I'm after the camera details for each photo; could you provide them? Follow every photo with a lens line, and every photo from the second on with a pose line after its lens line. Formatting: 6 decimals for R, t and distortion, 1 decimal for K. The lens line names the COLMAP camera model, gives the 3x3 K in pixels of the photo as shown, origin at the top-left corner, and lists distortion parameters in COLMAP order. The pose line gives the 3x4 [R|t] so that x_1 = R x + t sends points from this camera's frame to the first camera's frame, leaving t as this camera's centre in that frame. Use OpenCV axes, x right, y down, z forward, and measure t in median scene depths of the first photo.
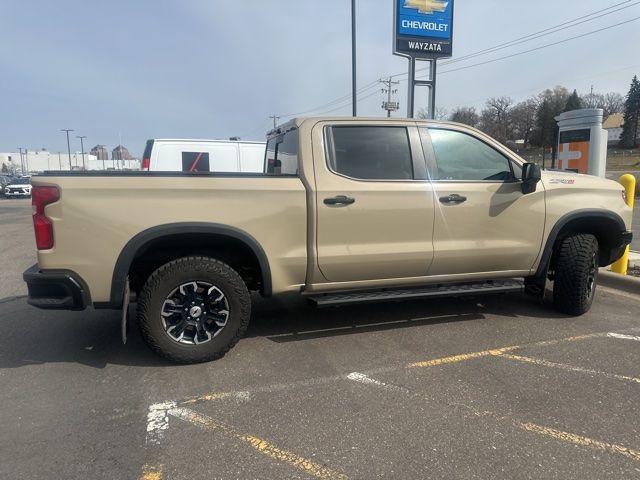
lens RADIAL K [[452.1, 0, 324.1], [0, 452.1, 236.5], [0, 0, 1]] dist [0.043540, -0.056843]
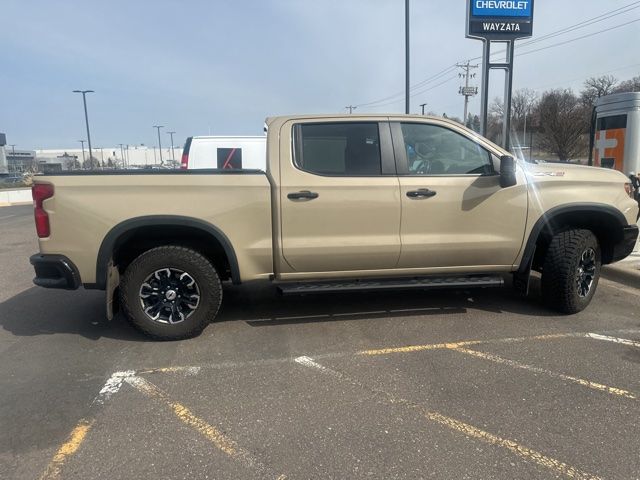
lens RADIAL K [[452.1, 0, 324.8], [0, 452.1, 238.6], [0, 0, 1]] dist [0.043540, -0.056843]
pose [[0.984523, 0.014793, -0.174630, 0.253212], [-0.010239, 0.999584, 0.026950, -0.006627], [0.174956, -0.024745, 0.984265, -0.032106]]
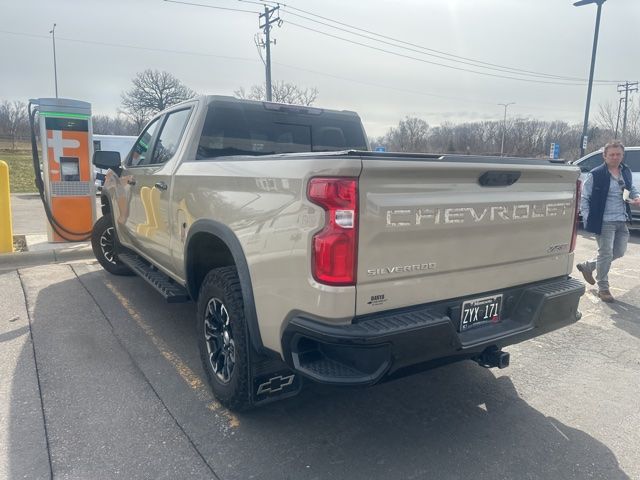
lens RADIAL K [[452.1, 0, 321.0], [0, 452.1, 237.0], [0, 0, 1]] dist [0.043540, -0.056843]
pose [[-0.274792, -0.141881, 0.950978, -1.063997], [0.114536, 0.977180, 0.178886, -0.167361], [-0.954657, 0.158078, -0.252271, 1.351569]]
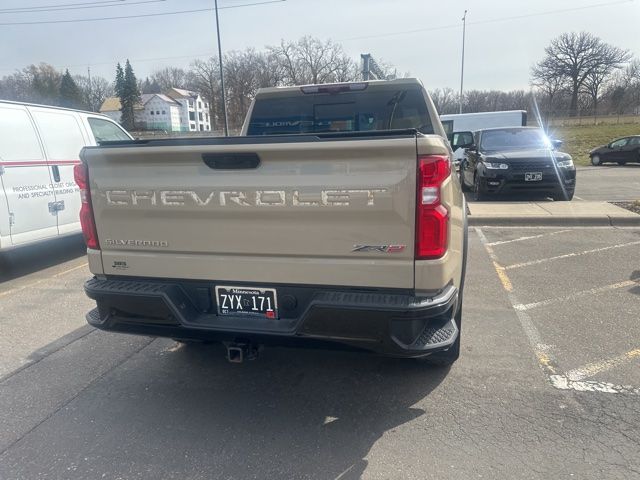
lens RADIAL K [[452.1, 0, 326.2], [0, 452.1, 243.6], [0, 0, 1]] dist [0.043540, -0.056843]
pose [[0.528822, -0.188806, 0.827466, -0.971847], [0.145271, 0.980691, 0.130927, -0.073627], [-0.836208, 0.050970, 0.546039, 0.636988]]
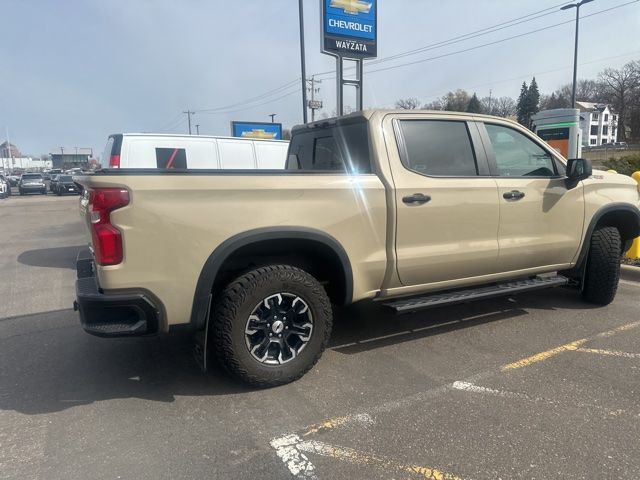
lens RADIAL K [[452.1, 0, 322.0], [0, 452.1, 235.4], [0, 0, 1]] dist [0.043540, -0.056843]
pose [[0.983089, -0.031109, 0.180469, -0.312115], [0.030847, 0.999515, 0.004259, -0.012241], [-0.180514, 0.001380, 0.983571, 0.103306]]
